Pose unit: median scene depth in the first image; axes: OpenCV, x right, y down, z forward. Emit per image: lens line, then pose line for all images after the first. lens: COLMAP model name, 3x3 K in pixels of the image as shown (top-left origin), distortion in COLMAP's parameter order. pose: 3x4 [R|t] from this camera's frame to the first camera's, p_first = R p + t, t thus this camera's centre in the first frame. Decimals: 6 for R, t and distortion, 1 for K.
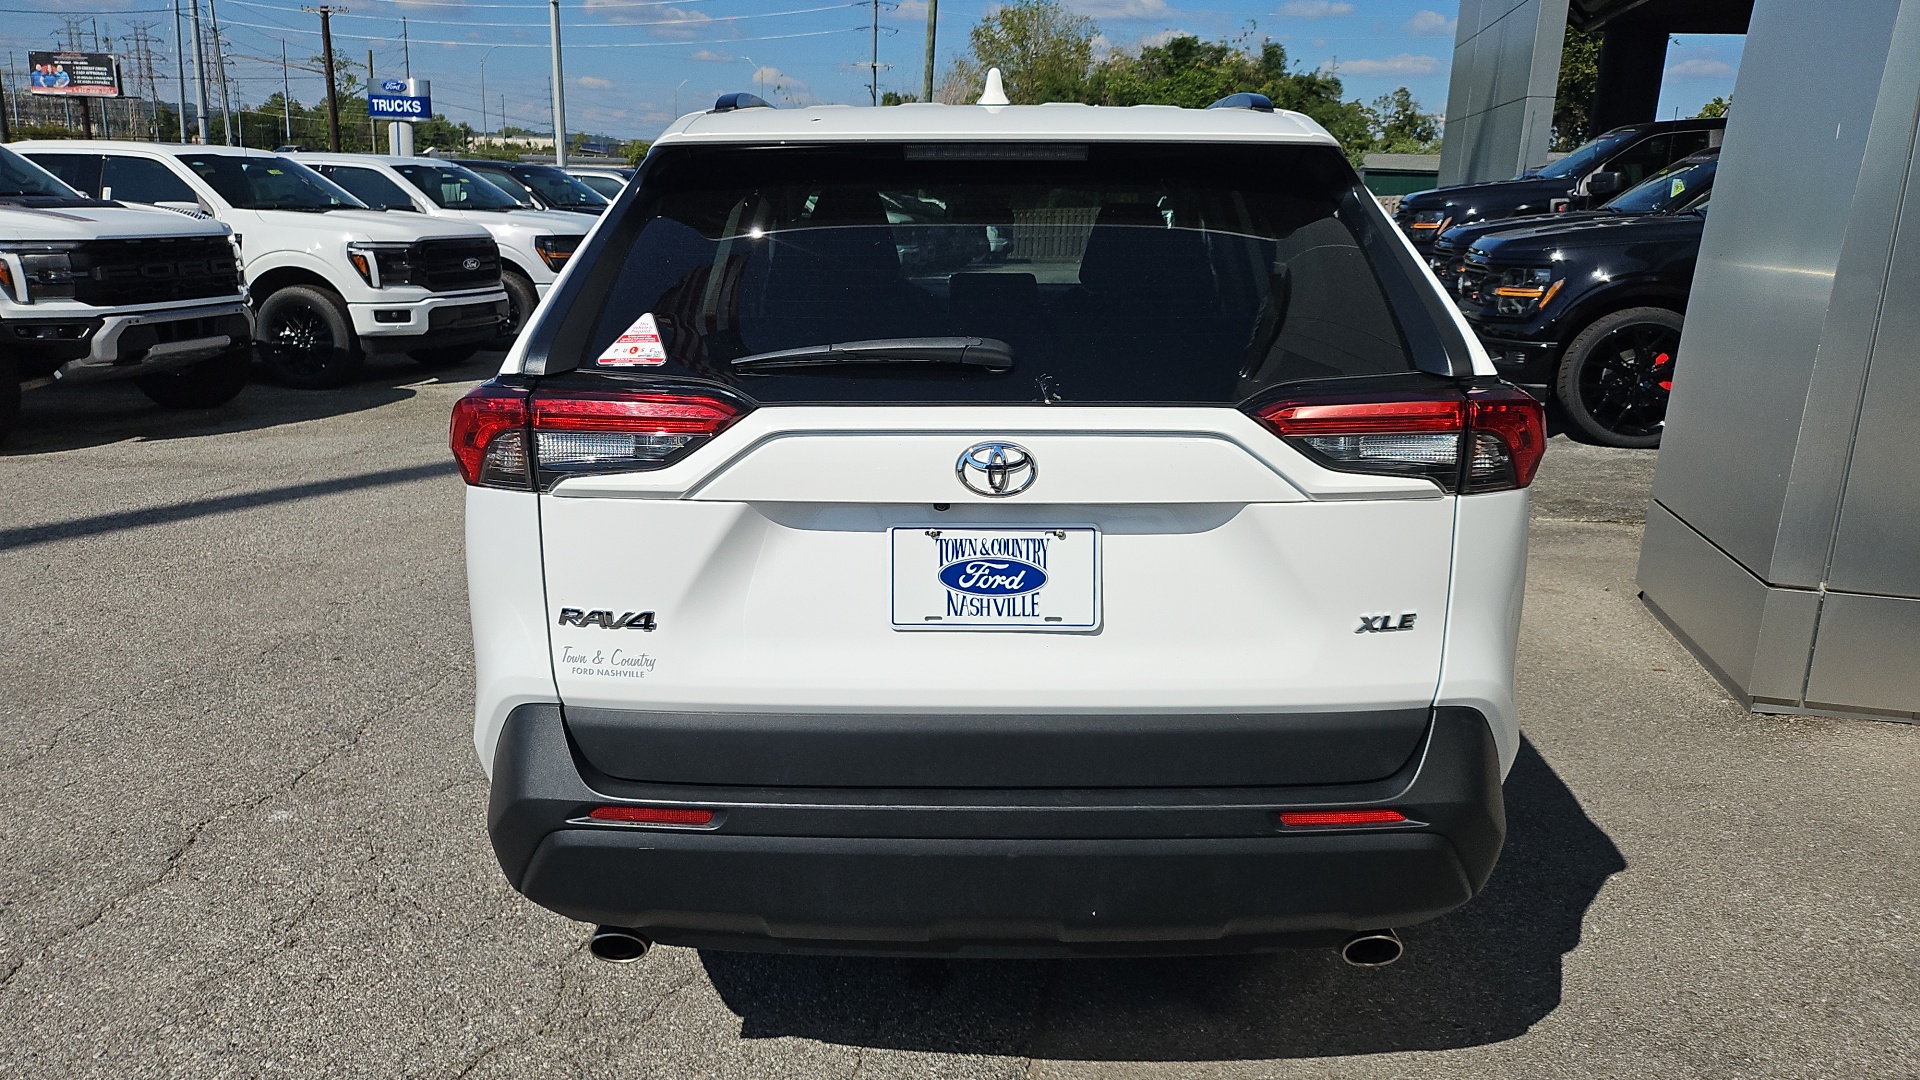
lens RADIAL K [[1365.7, 0, 956.0], [0, 1365.7, 520.0], [0, 0, 1]] dist [0.080835, 0.000830]
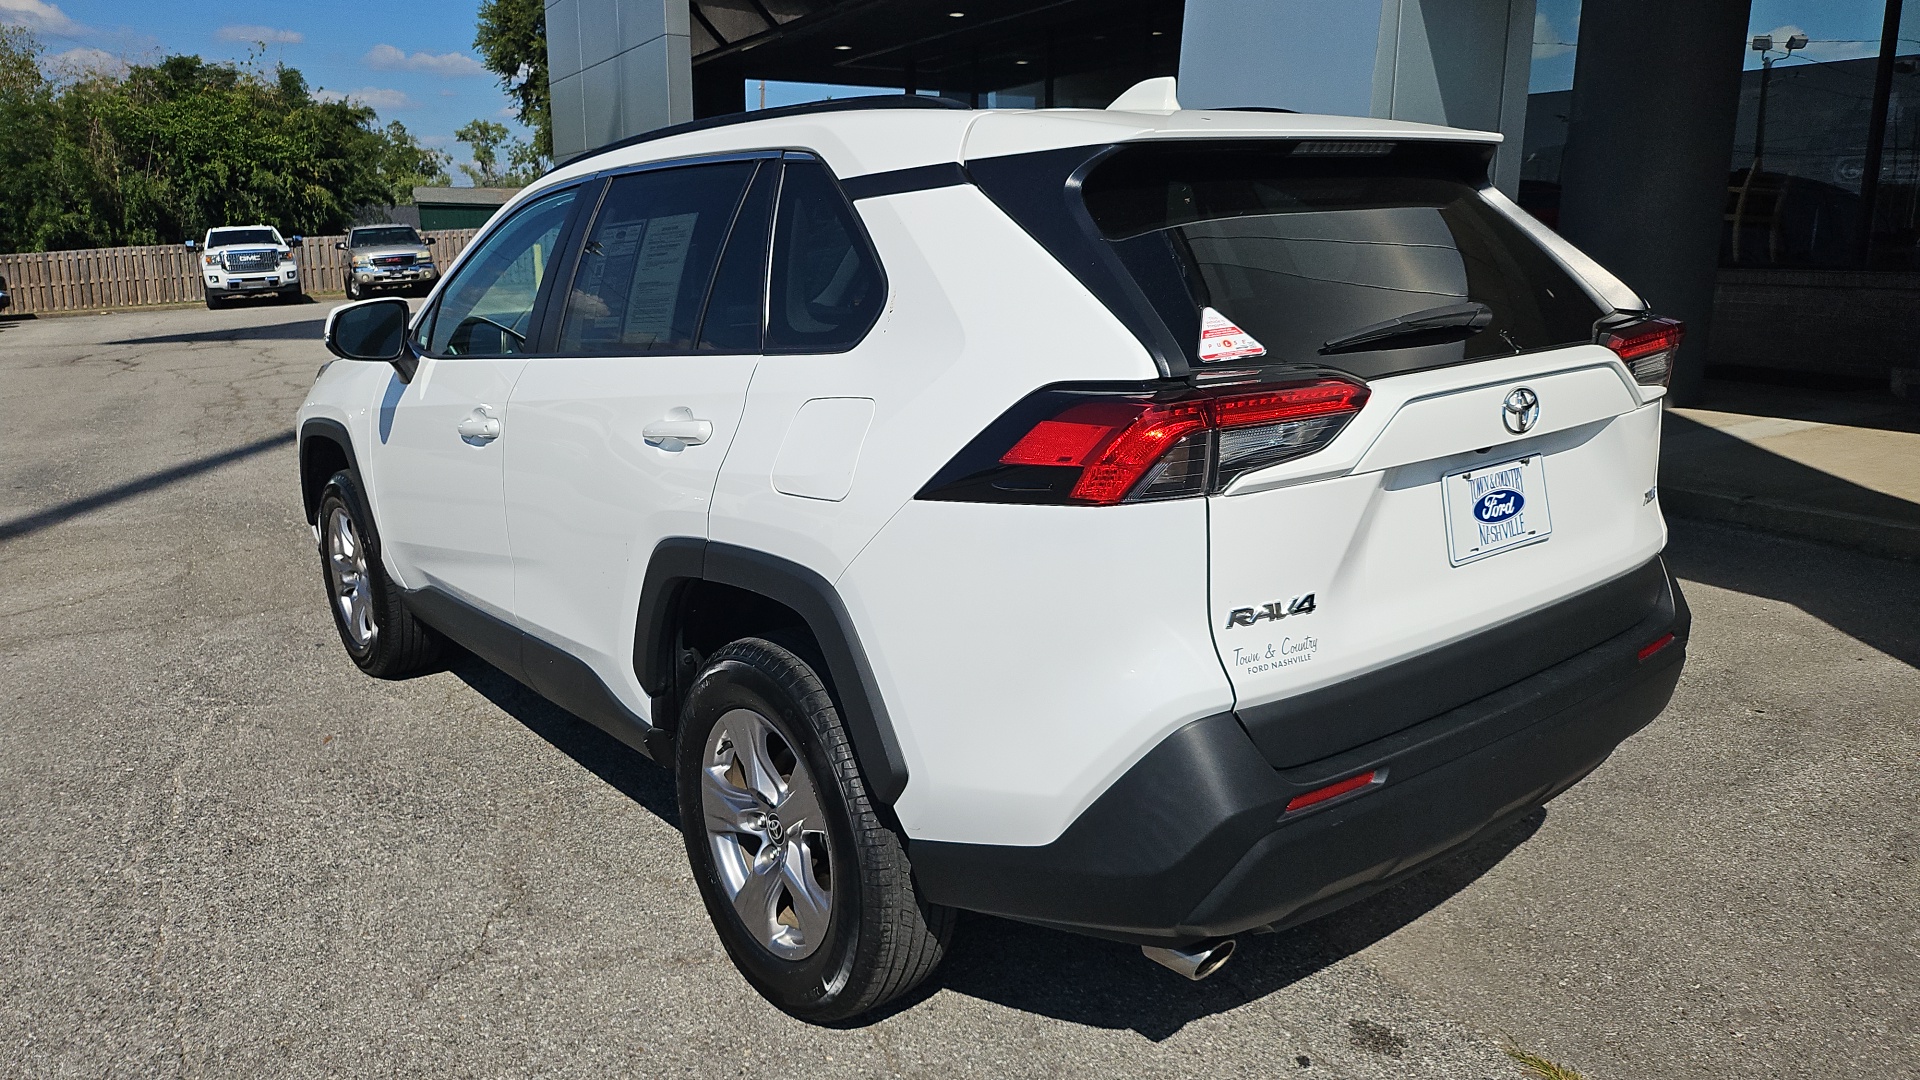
lens RADIAL K [[1414.5, 0, 960.0], [0, 1414.5, 540.0], [0, 0, 1]] dist [0.033443, -0.055642]
pose [[0.765987, -0.169730, 0.620044, -1.051301], [0.179942, 0.982569, 0.046671, -0.067114], [-0.617158, 0.075822, 0.783177, 0.329062]]
